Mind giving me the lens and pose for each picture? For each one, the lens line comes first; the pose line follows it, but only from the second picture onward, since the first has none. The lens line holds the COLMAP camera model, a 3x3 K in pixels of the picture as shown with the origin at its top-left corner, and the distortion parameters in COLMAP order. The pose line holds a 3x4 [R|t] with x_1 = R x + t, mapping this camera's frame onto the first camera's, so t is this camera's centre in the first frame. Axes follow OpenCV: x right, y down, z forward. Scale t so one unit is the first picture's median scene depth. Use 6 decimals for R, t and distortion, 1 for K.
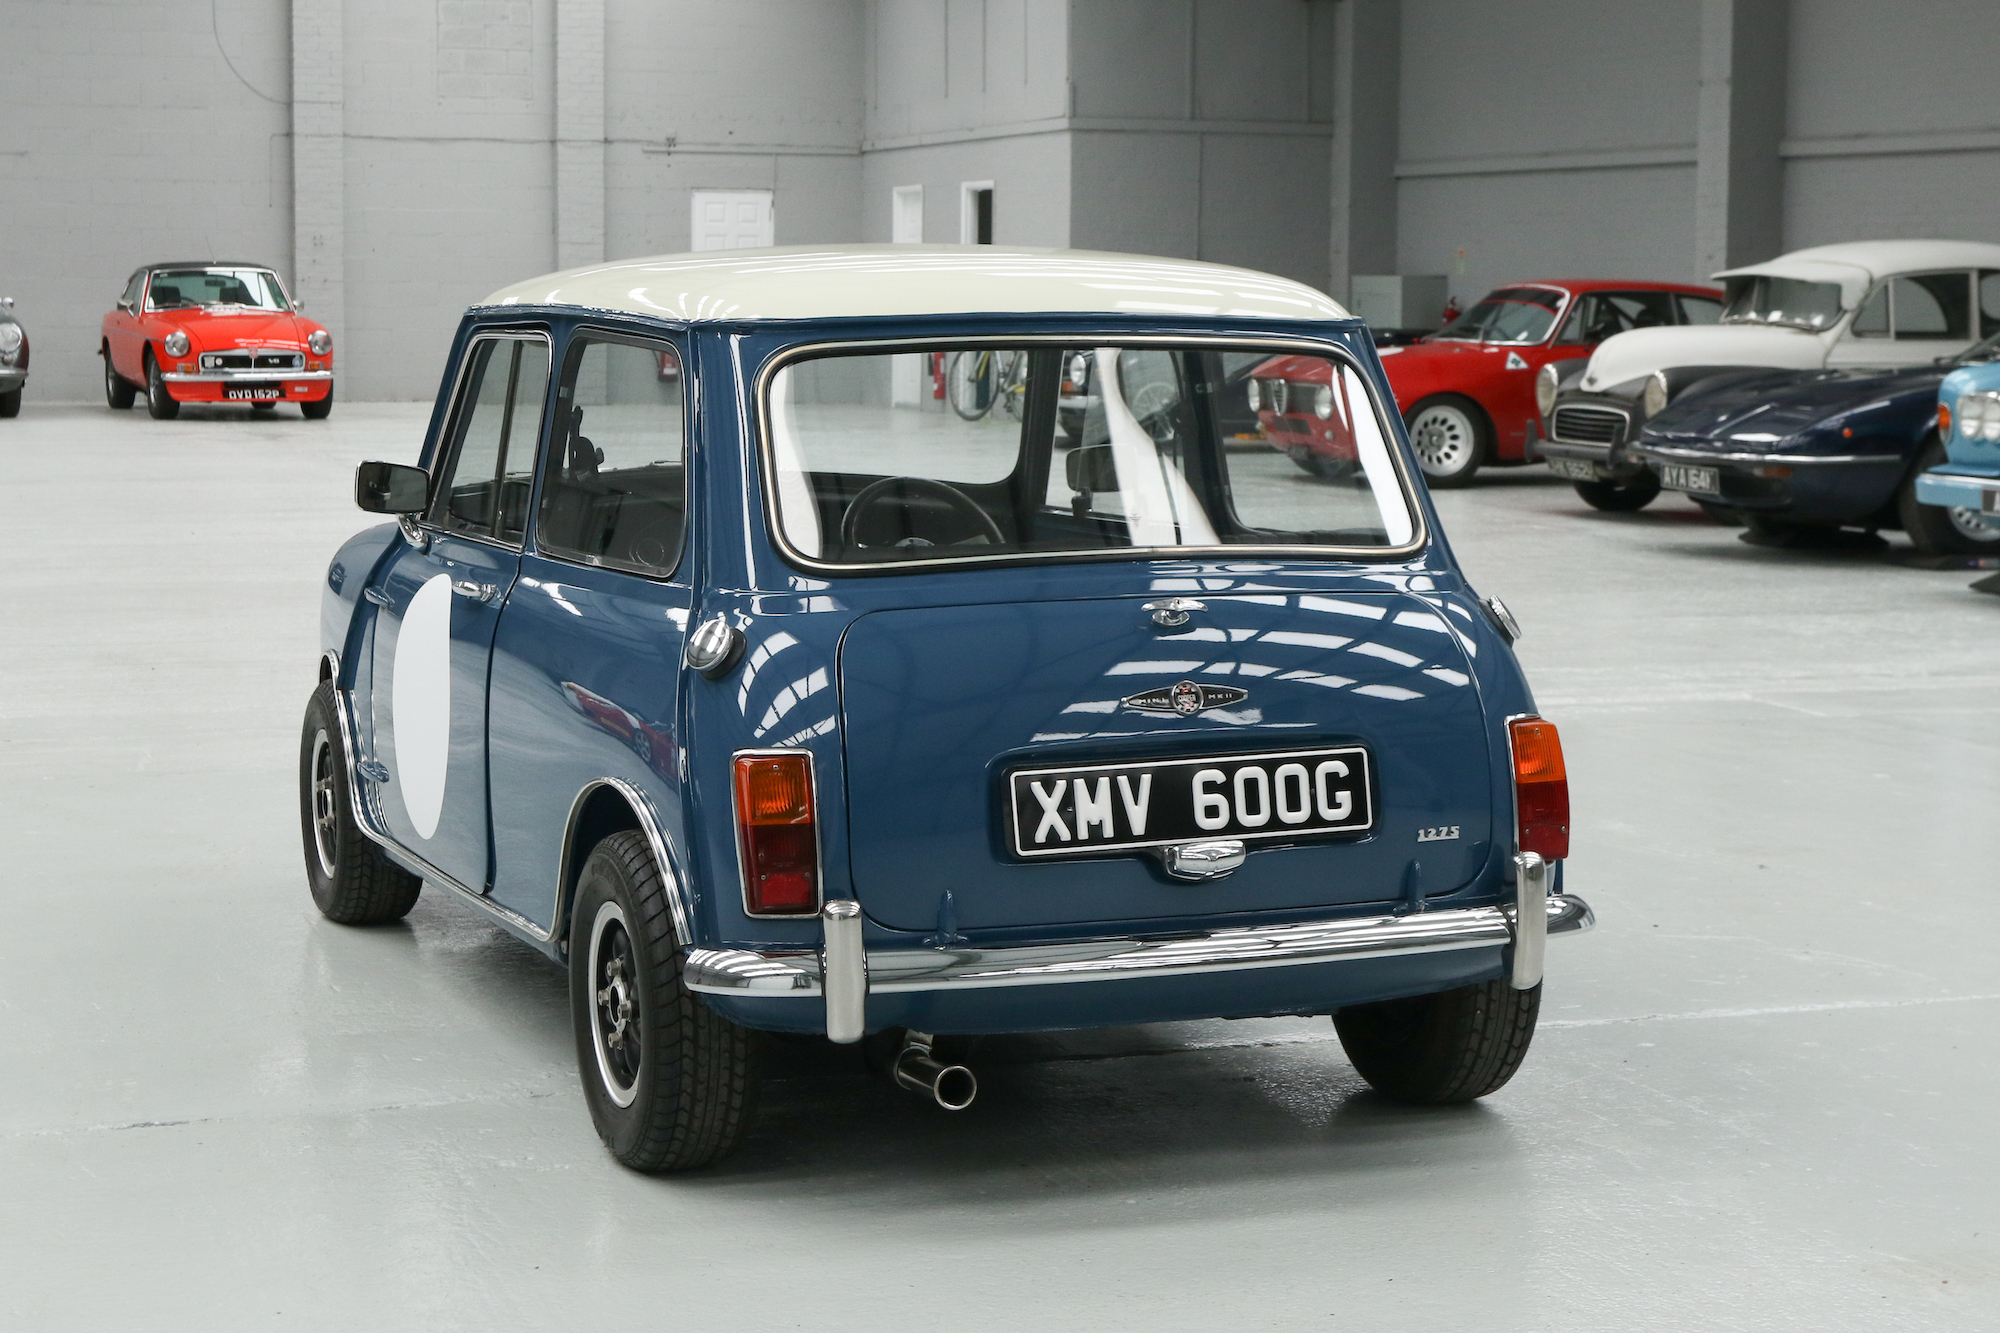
lens RADIAL K [[3714.3, 0, 1000.0], [0, 3714.3, 666.5], [0, 0, 1]] dist [-0.009960, 0.188529]
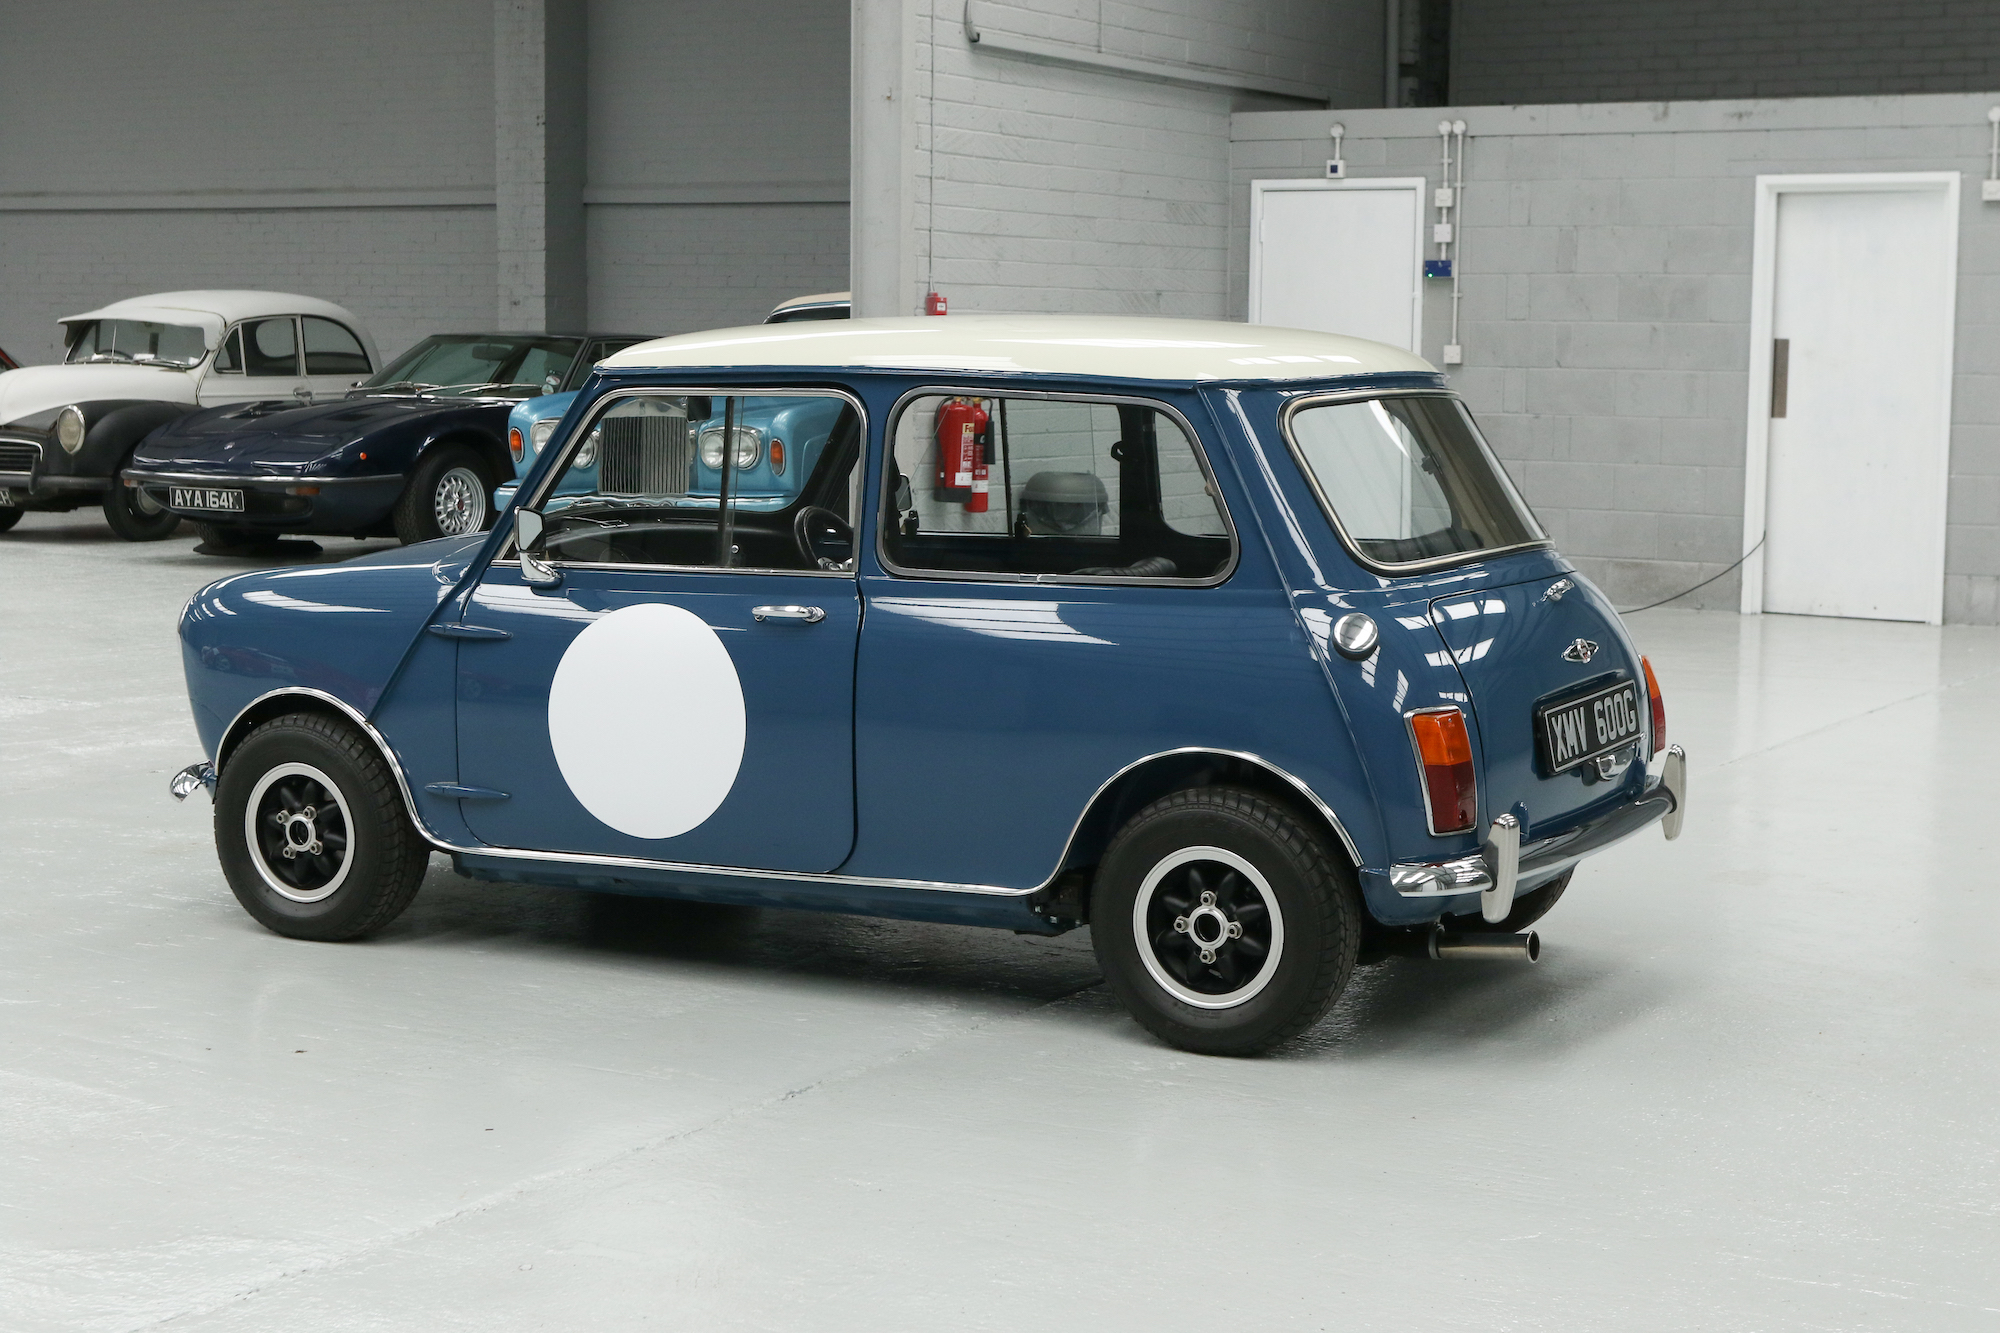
lens RADIAL K [[3327.5, 0, 1000.0], [0, 3327.5, 666.5], [0, 0, 1]] dist [0.007395, 0.073901]
pose [[0.754851, -0.066360, 0.652530, -0.912774], [0.064890, 0.997544, 0.026381, -0.032081], [-0.652678, 0.022428, 0.757303, 0.201728]]
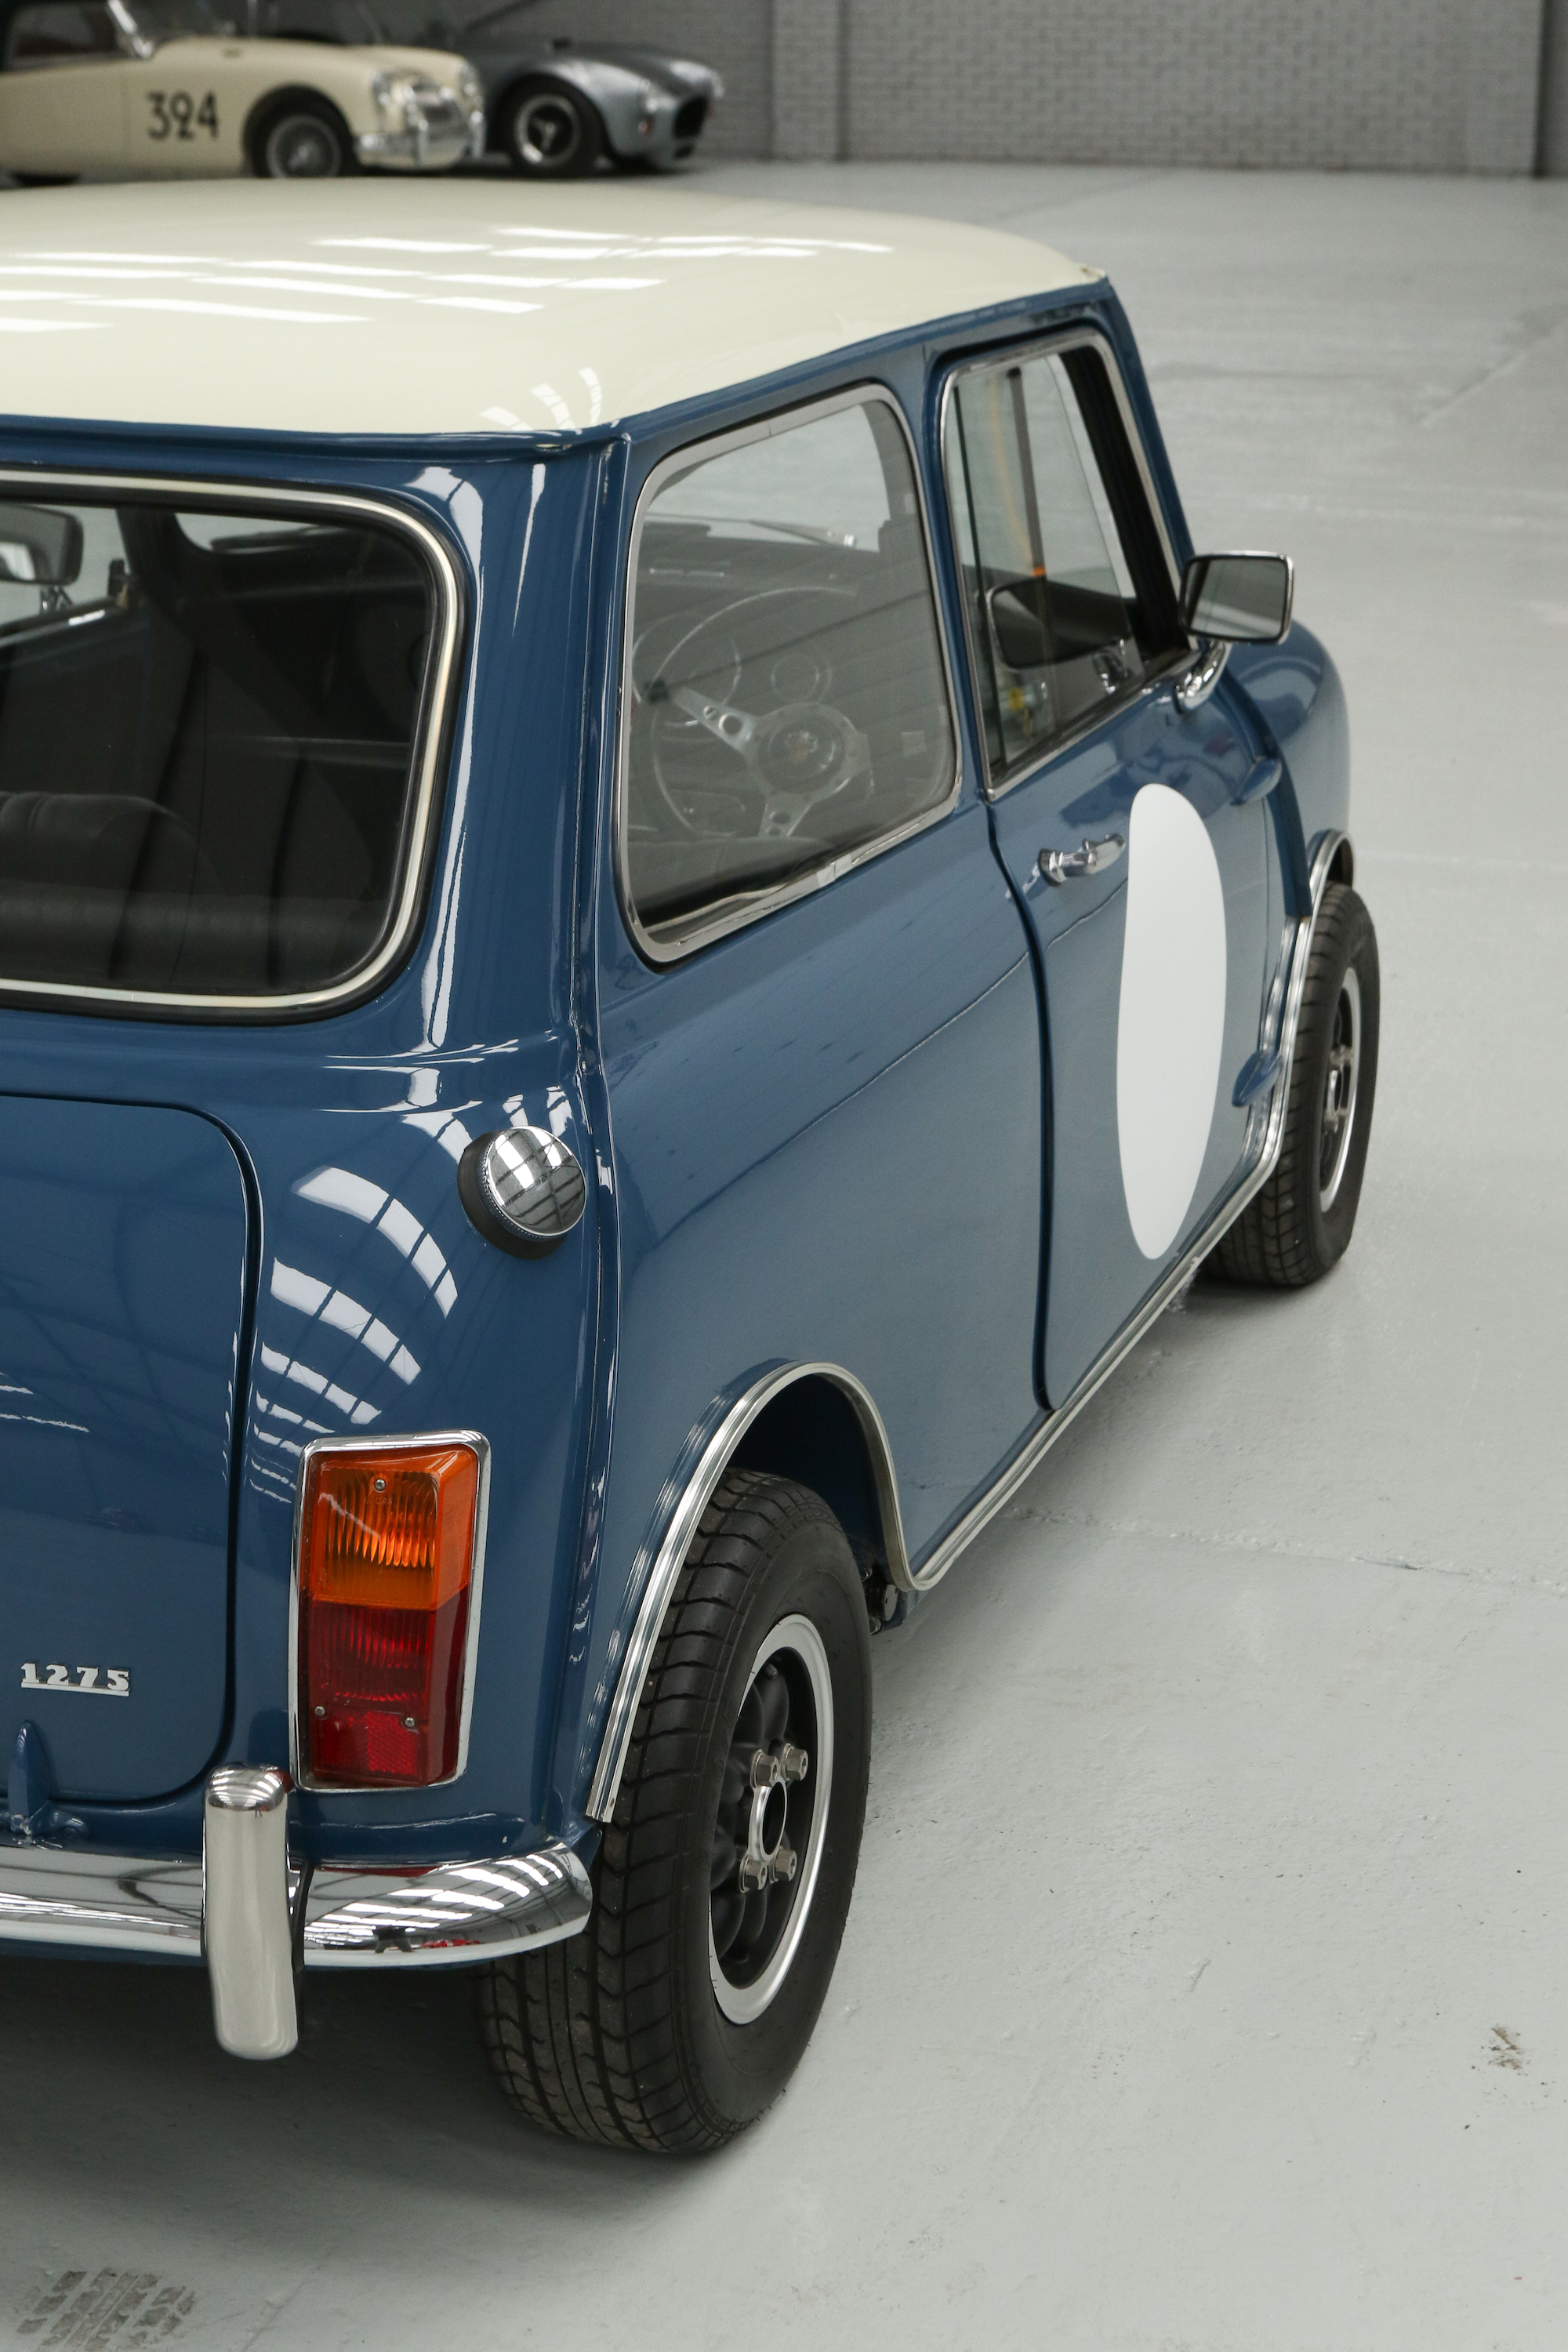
lens RADIAL K [[4031.4, 0, 829.4], [0, 4031.4, 1150.8], [0, 0, 1]] dist [-0.006506, 0.132657]
pose [[0.779538, 0.181502, -0.599481, 0.472151], [-0.073965, 0.977073, 0.199642, -0.120435], [0.621972, -0.111288, 0.775091, 0.706812]]
